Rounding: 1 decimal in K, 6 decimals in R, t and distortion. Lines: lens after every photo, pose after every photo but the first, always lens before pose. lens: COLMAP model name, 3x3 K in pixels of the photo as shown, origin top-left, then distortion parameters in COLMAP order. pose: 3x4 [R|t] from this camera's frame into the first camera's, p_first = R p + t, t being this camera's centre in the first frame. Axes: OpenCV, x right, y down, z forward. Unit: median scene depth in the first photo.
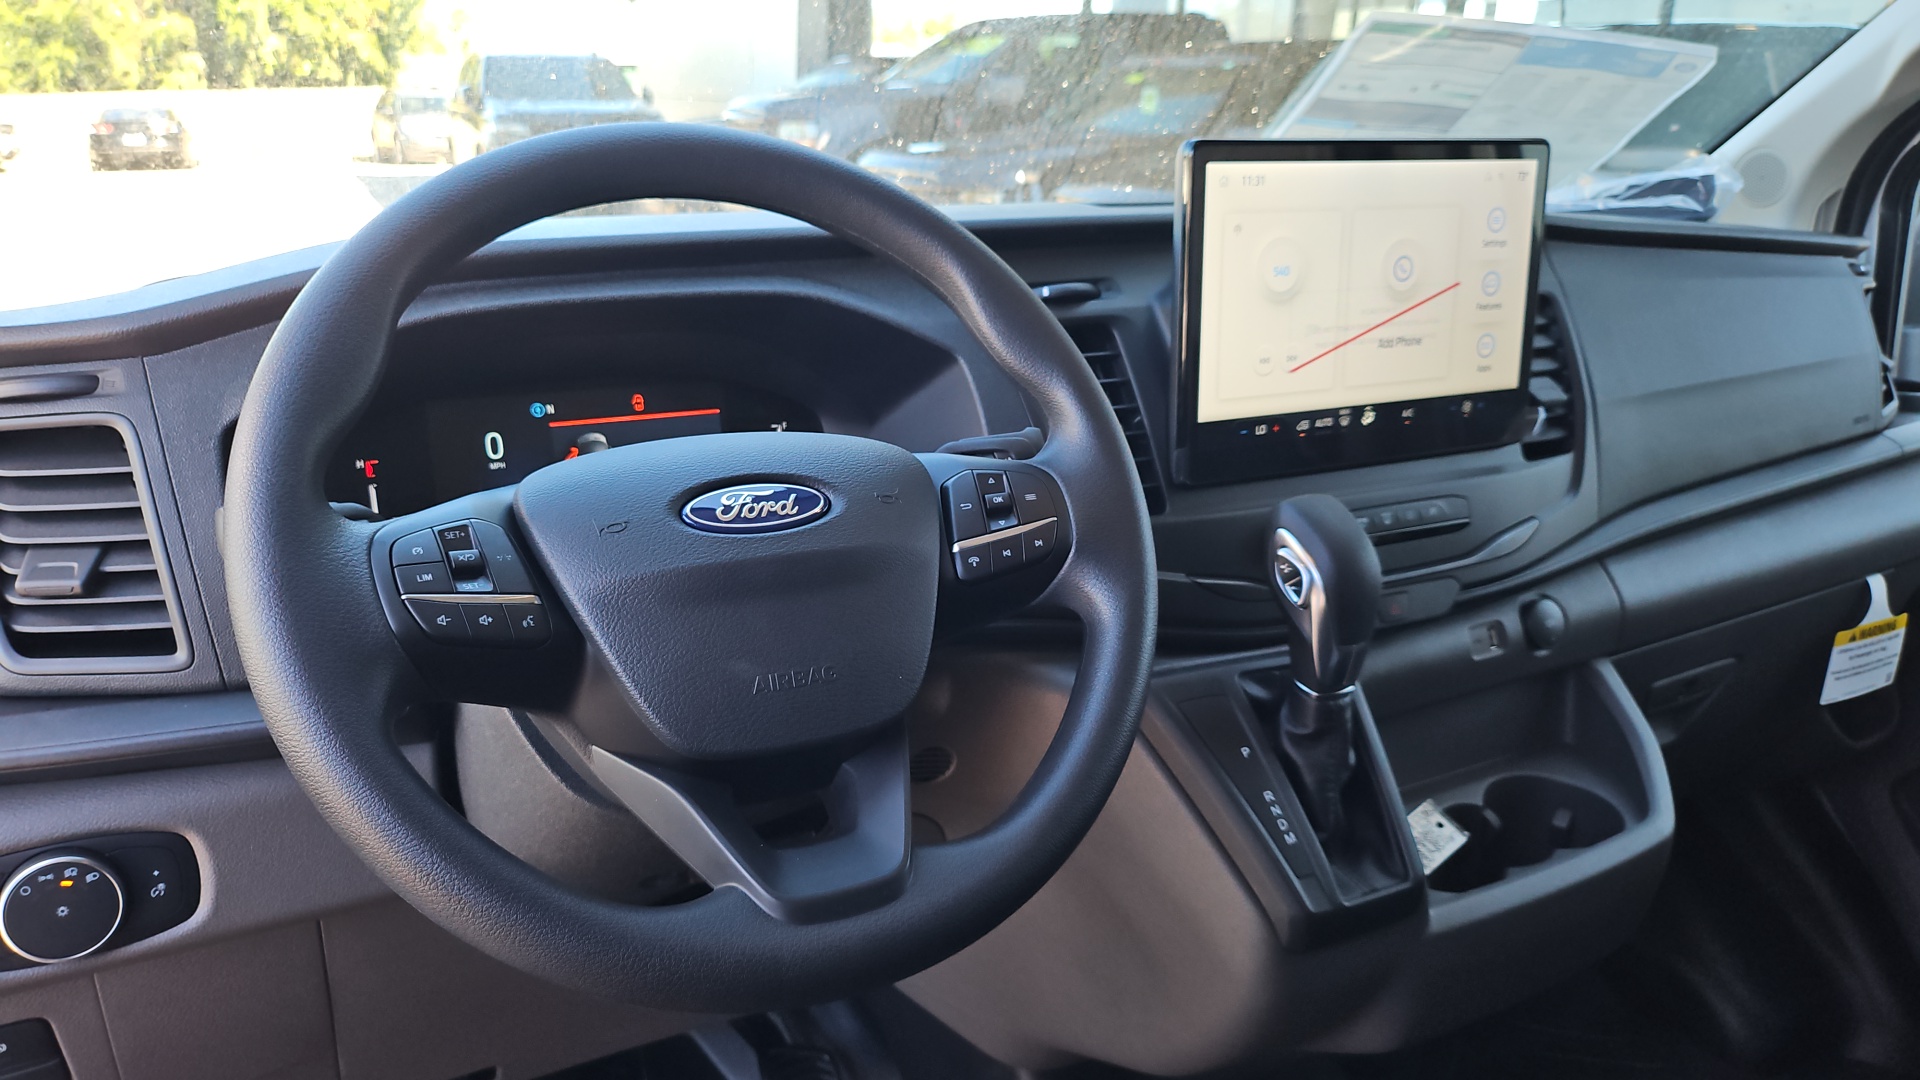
lens RADIAL K [[1373.6, 0, 966.6], [0, 1373.6, 502.4], [0, 0, 1]] dist [0.006950, -0.033240]
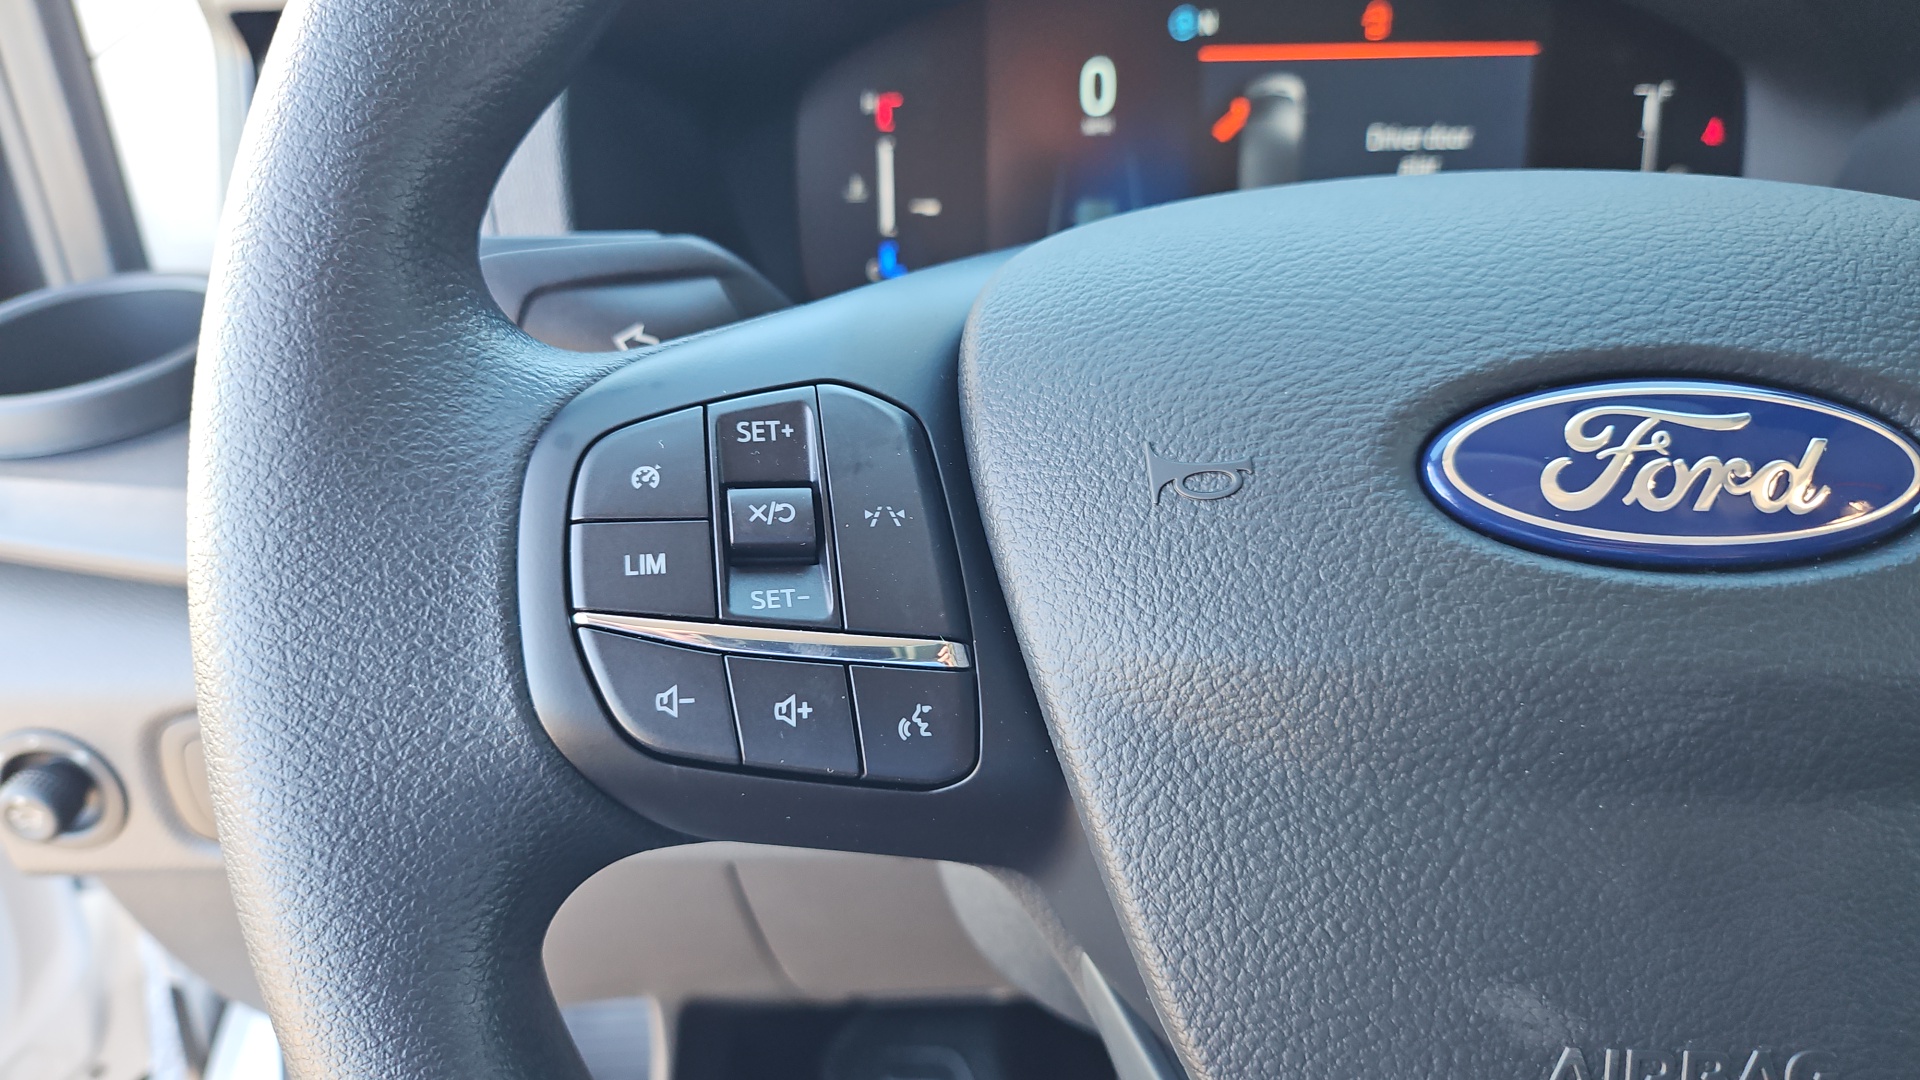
lens RADIAL K [[1378.2, 0, 959.8], [0, 1378.2, 529.8], [0, 0, 1]] dist [0.000181, -0.001523]
pose [[0.867227, 0.238509, -0.437071, -0.154165], [-0.096410, 0.941629, 0.322551, -0.066317], [0.488491, -0.237587, 0.839601, 0.662419]]
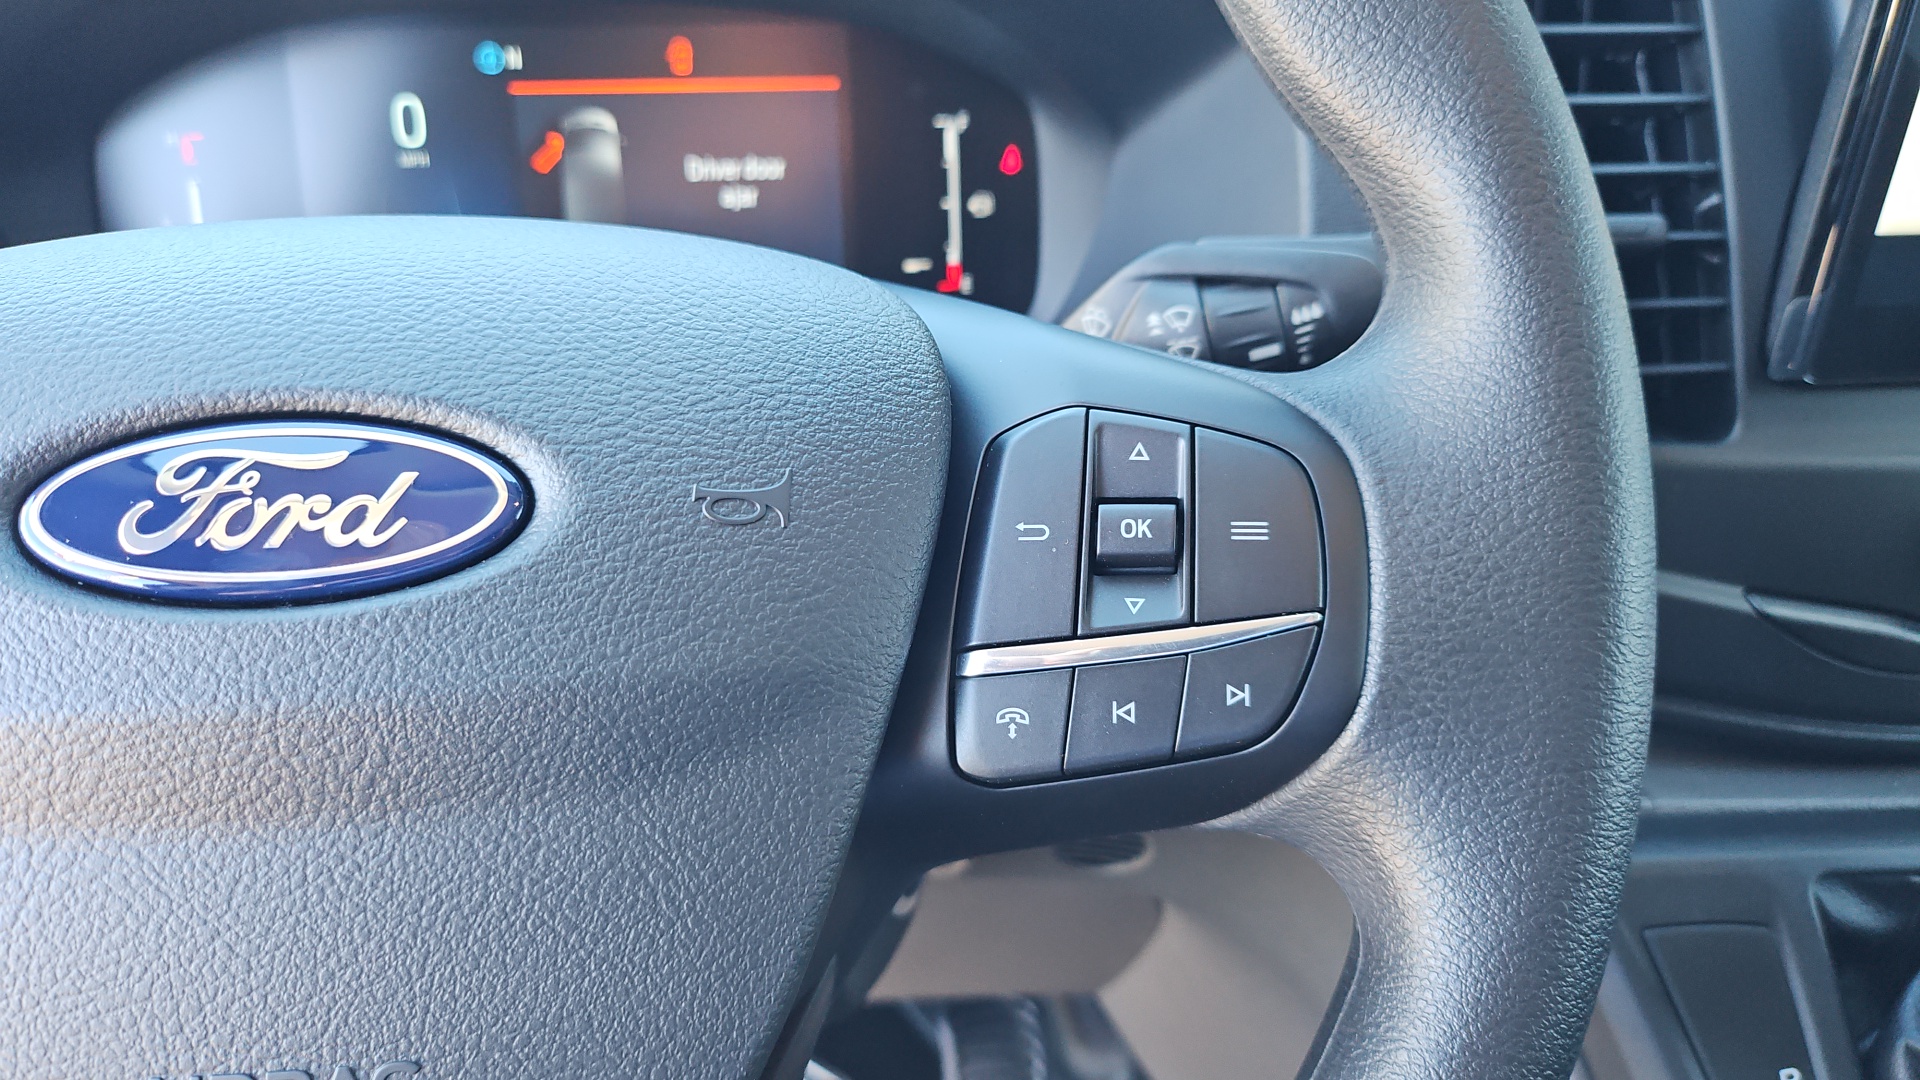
lens RADIAL K [[1373.6, 0, 966.6], [0, 1373.6, 502.4], [0, 0, 1]] dist [0.006950, -0.033240]
pose [[0.930133, 0.187423, -0.315794, 0.092849], [-0.097070, 0.954848, 0.280791, -0.100847], [0.354162, -0.230519, 0.906328, 0.768865]]
